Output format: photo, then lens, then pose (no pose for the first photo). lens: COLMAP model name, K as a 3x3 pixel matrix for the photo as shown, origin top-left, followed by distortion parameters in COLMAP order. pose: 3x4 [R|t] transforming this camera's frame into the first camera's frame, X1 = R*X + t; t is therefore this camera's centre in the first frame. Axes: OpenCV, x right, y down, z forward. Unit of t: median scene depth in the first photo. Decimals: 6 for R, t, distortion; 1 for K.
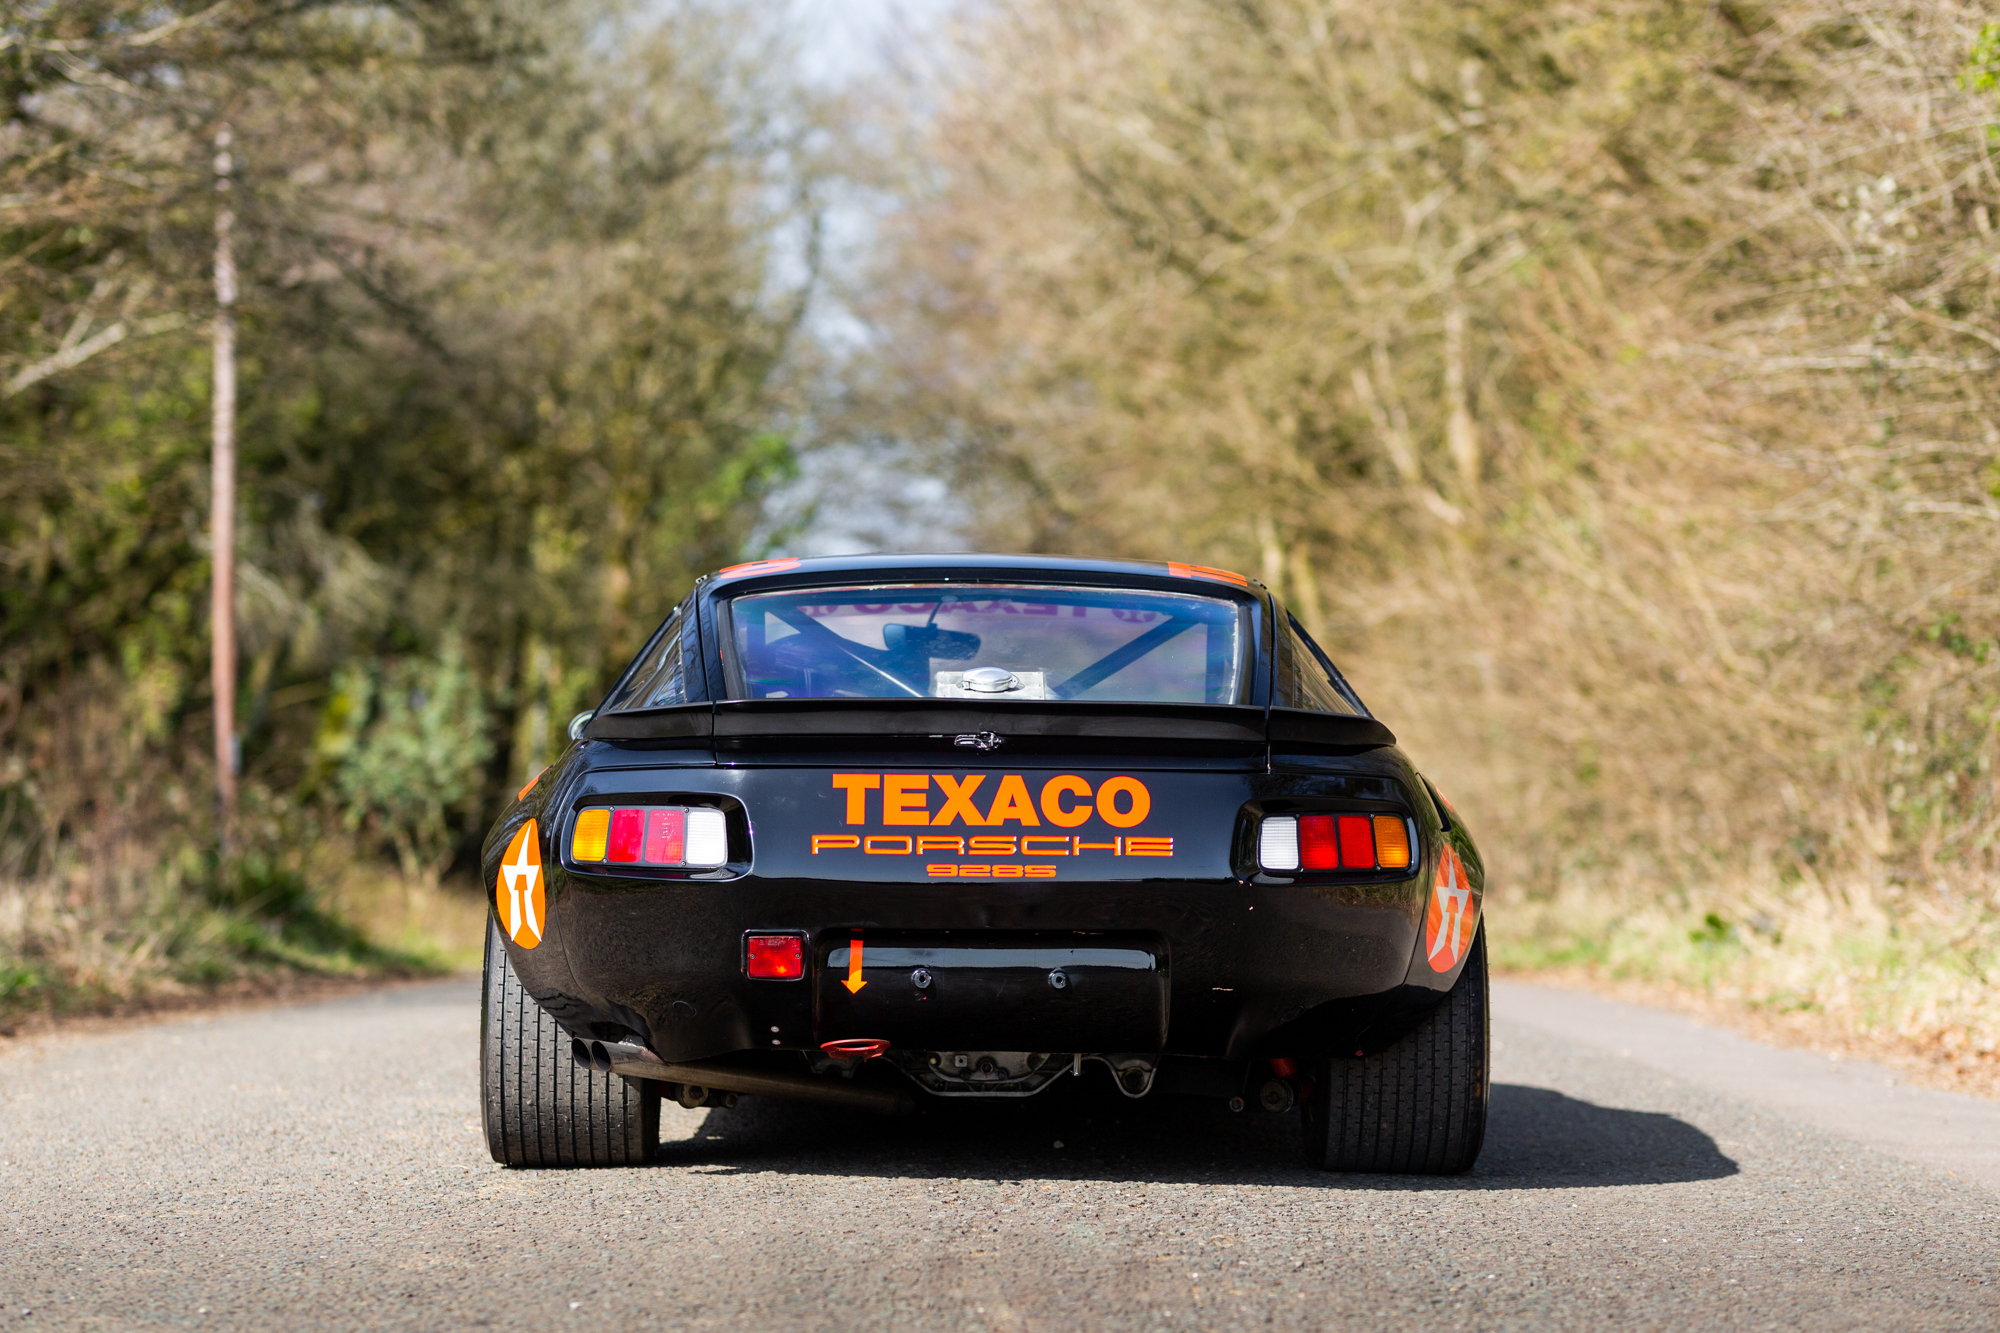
lens RADIAL K [[5224.1, 0, 1029.7], [0, 5224.1, 660.3], [0, 0, 1]] dist [0.016306, -0.307449]
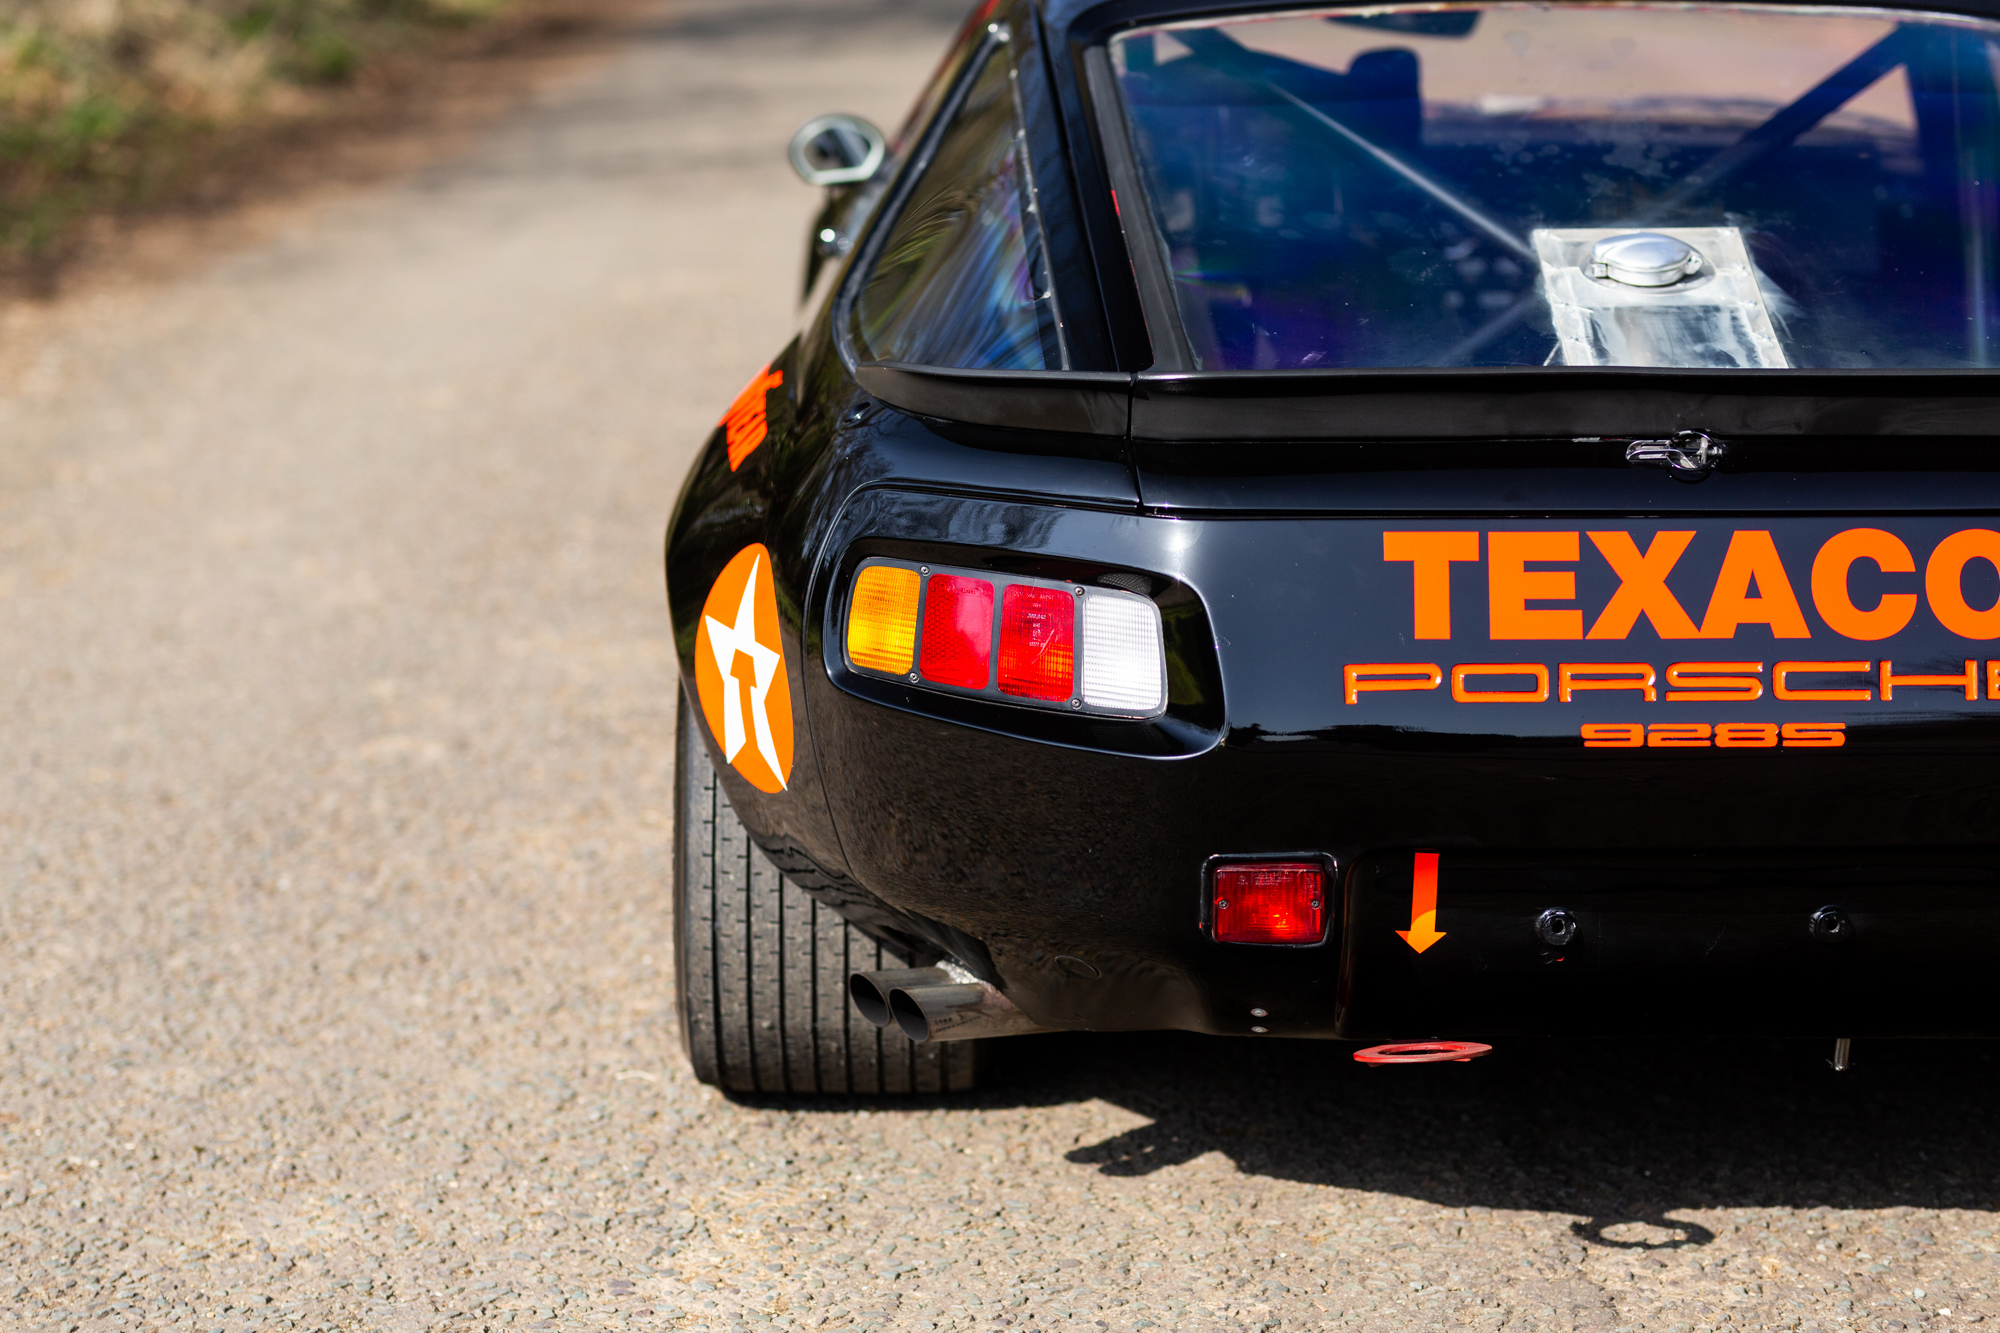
lens RADIAL K [[4619.7, 0, 1000.2], [0, 4619.7, 641.9], [0, 0, 1]] dist [-0.000198, 0.021585]
pose [[0.999611, -0.007429, -0.026882, -0.059445], [0.013530, 0.972025, 0.234486, -0.067185], [0.024388, -0.234758, 0.971748, 0.554028]]
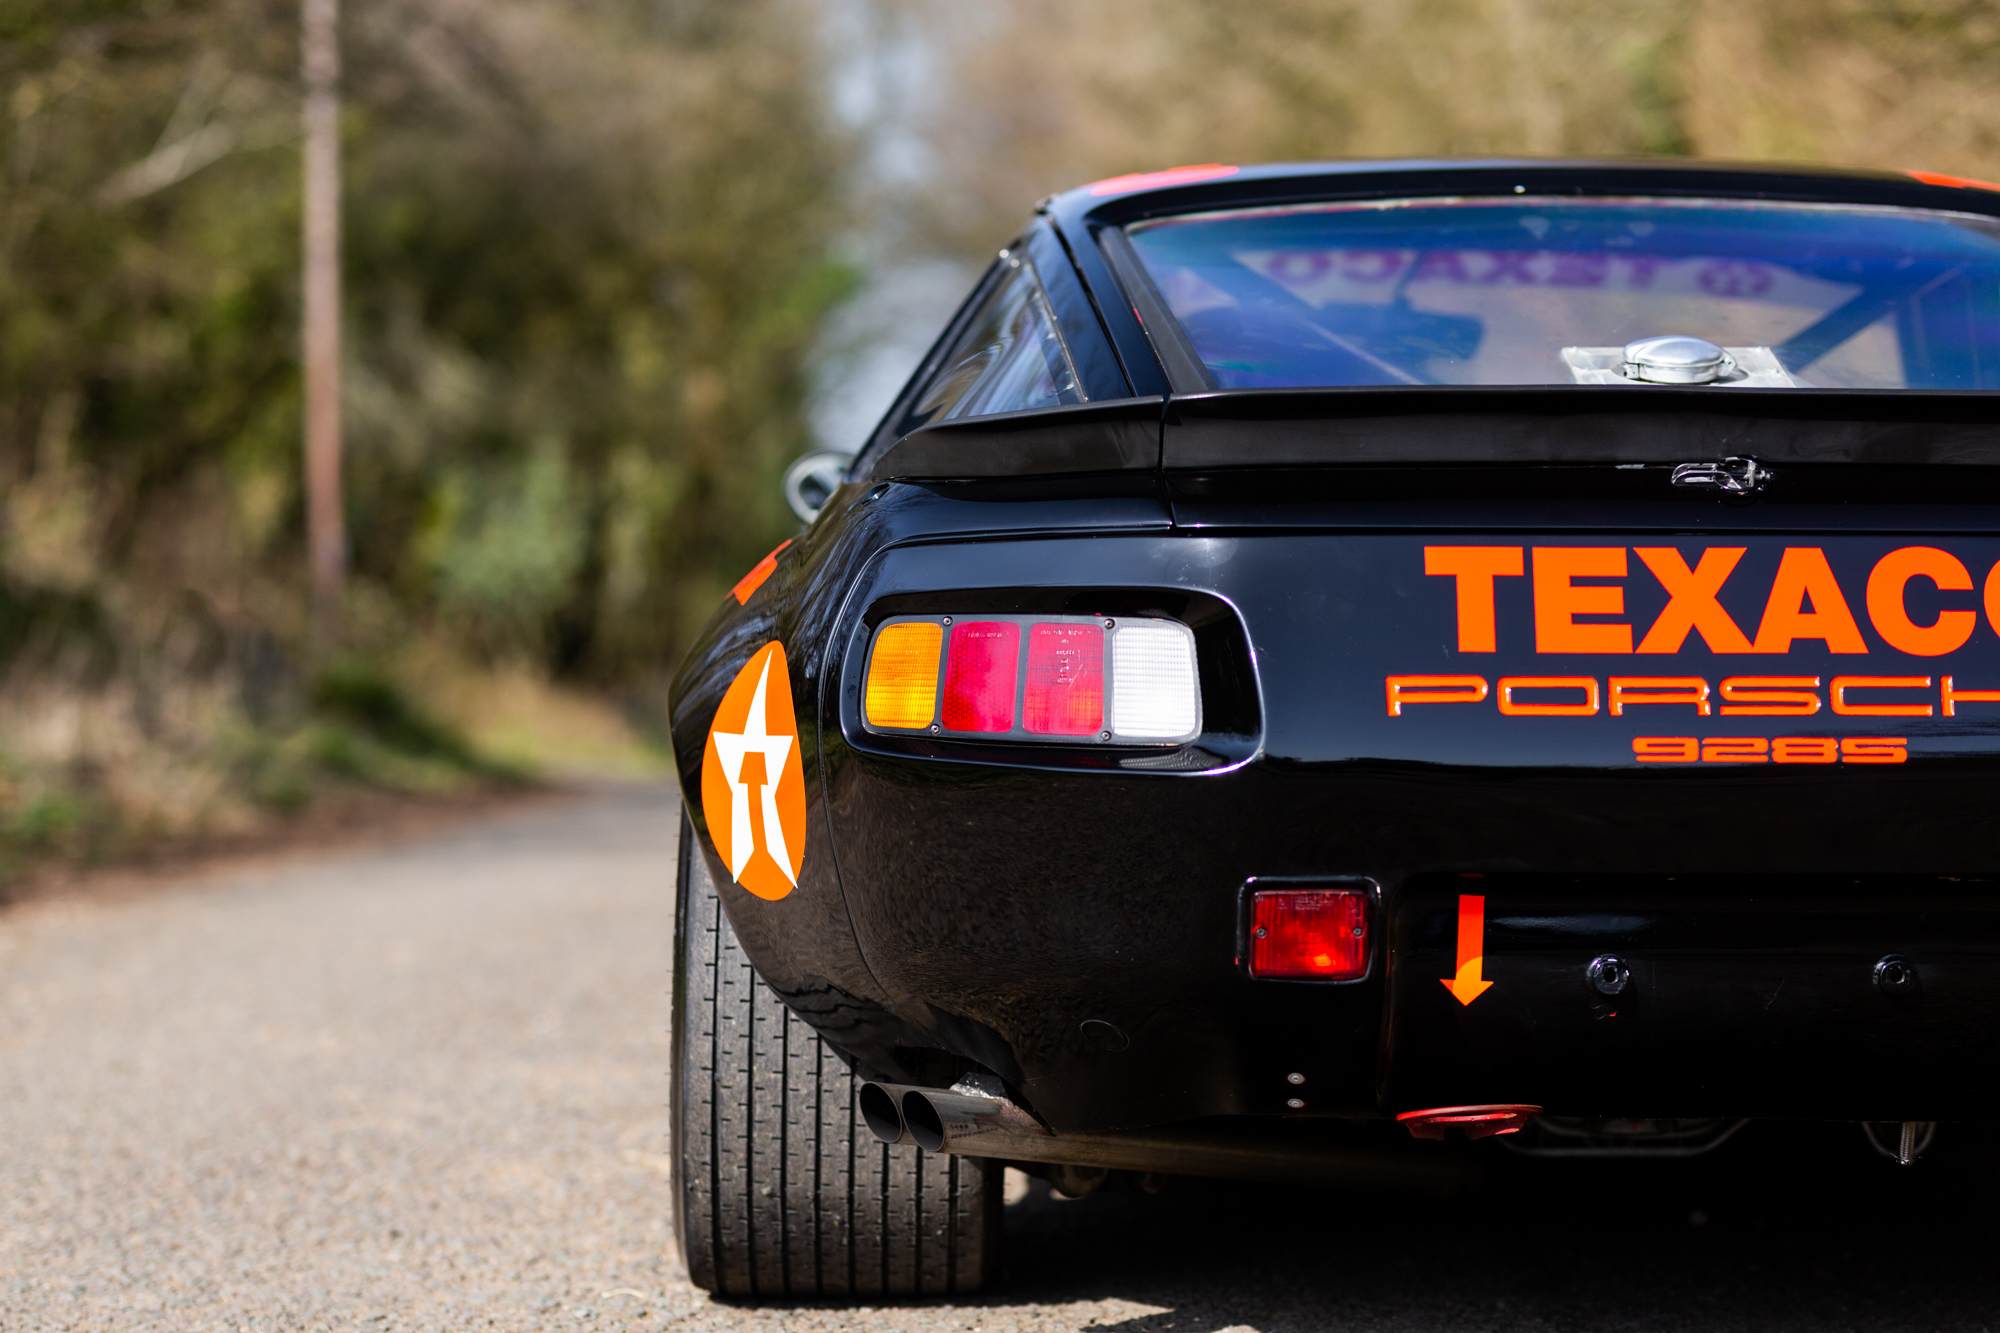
lens RADIAL K [[4619.7, 0, 1000.2], [0, 4619.7, 641.9], [0, 0, 1]] dist [-0.000198, 0.021585]
pose [[0.999919, -0.004559, -0.011864, -0.068357], [0.004990, 0.999322, 0.036478, 0.014370], [0.011689, -0.036535, 0.999264, 0.557472]]
